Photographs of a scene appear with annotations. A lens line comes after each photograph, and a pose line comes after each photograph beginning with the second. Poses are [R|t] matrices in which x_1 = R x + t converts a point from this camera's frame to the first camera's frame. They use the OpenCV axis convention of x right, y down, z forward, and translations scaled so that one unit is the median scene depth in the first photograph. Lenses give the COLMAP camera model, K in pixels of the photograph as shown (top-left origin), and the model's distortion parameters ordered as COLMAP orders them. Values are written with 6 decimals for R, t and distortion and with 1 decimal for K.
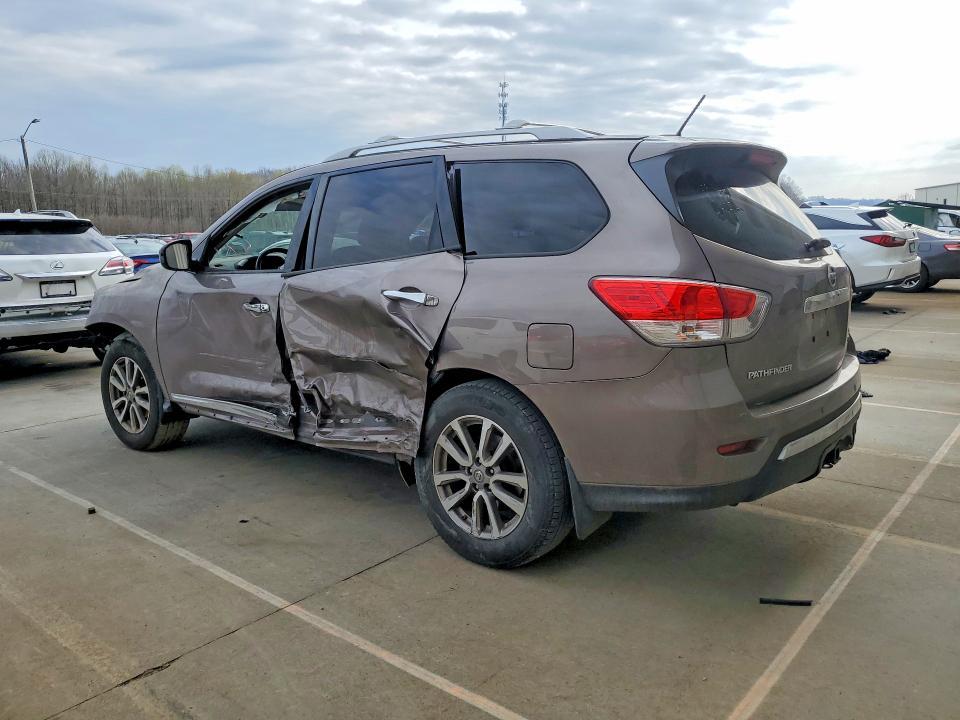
lens RADIAL K [[746.7, 0, 481.2], [0, 746.7, 358.8], [0, 0, 1]] dist [0.001280, 0.010122]
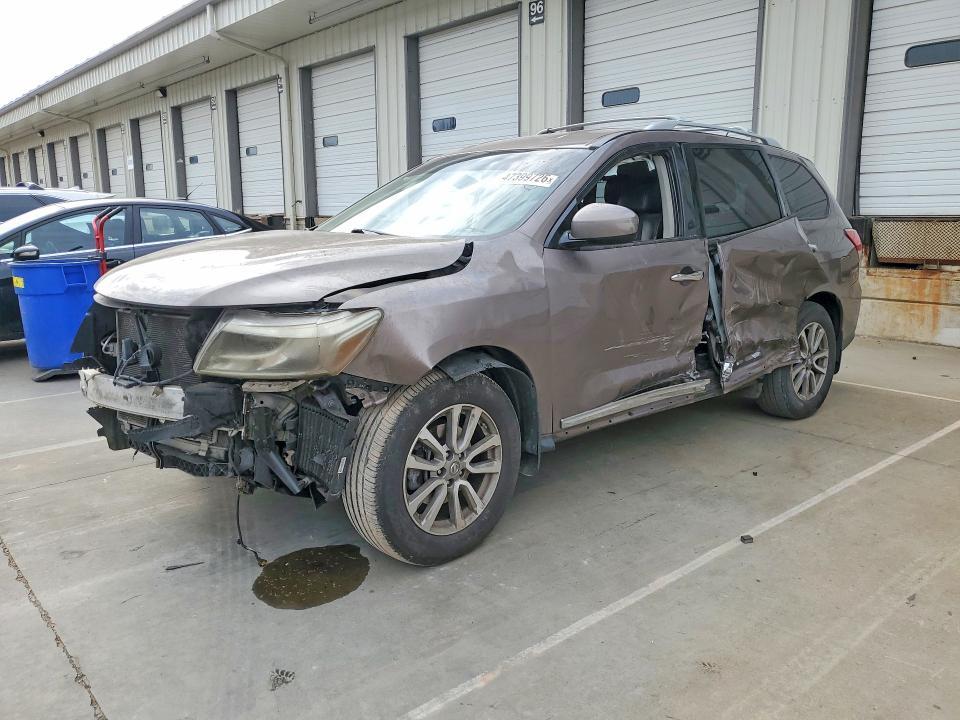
lens RADIAL K [[746.7, 0, 481.9], [0, 746.7, 364.9], [0, 0, 1]] dist [0.001280, 0.010122]
pose [[0.149875, -0.170848, 0.973832, -1.292548], [0.163676, 0.975654, 0.145977, -0.141263], [-0.975063, 0.137515, 0.174190, 1.096628]]
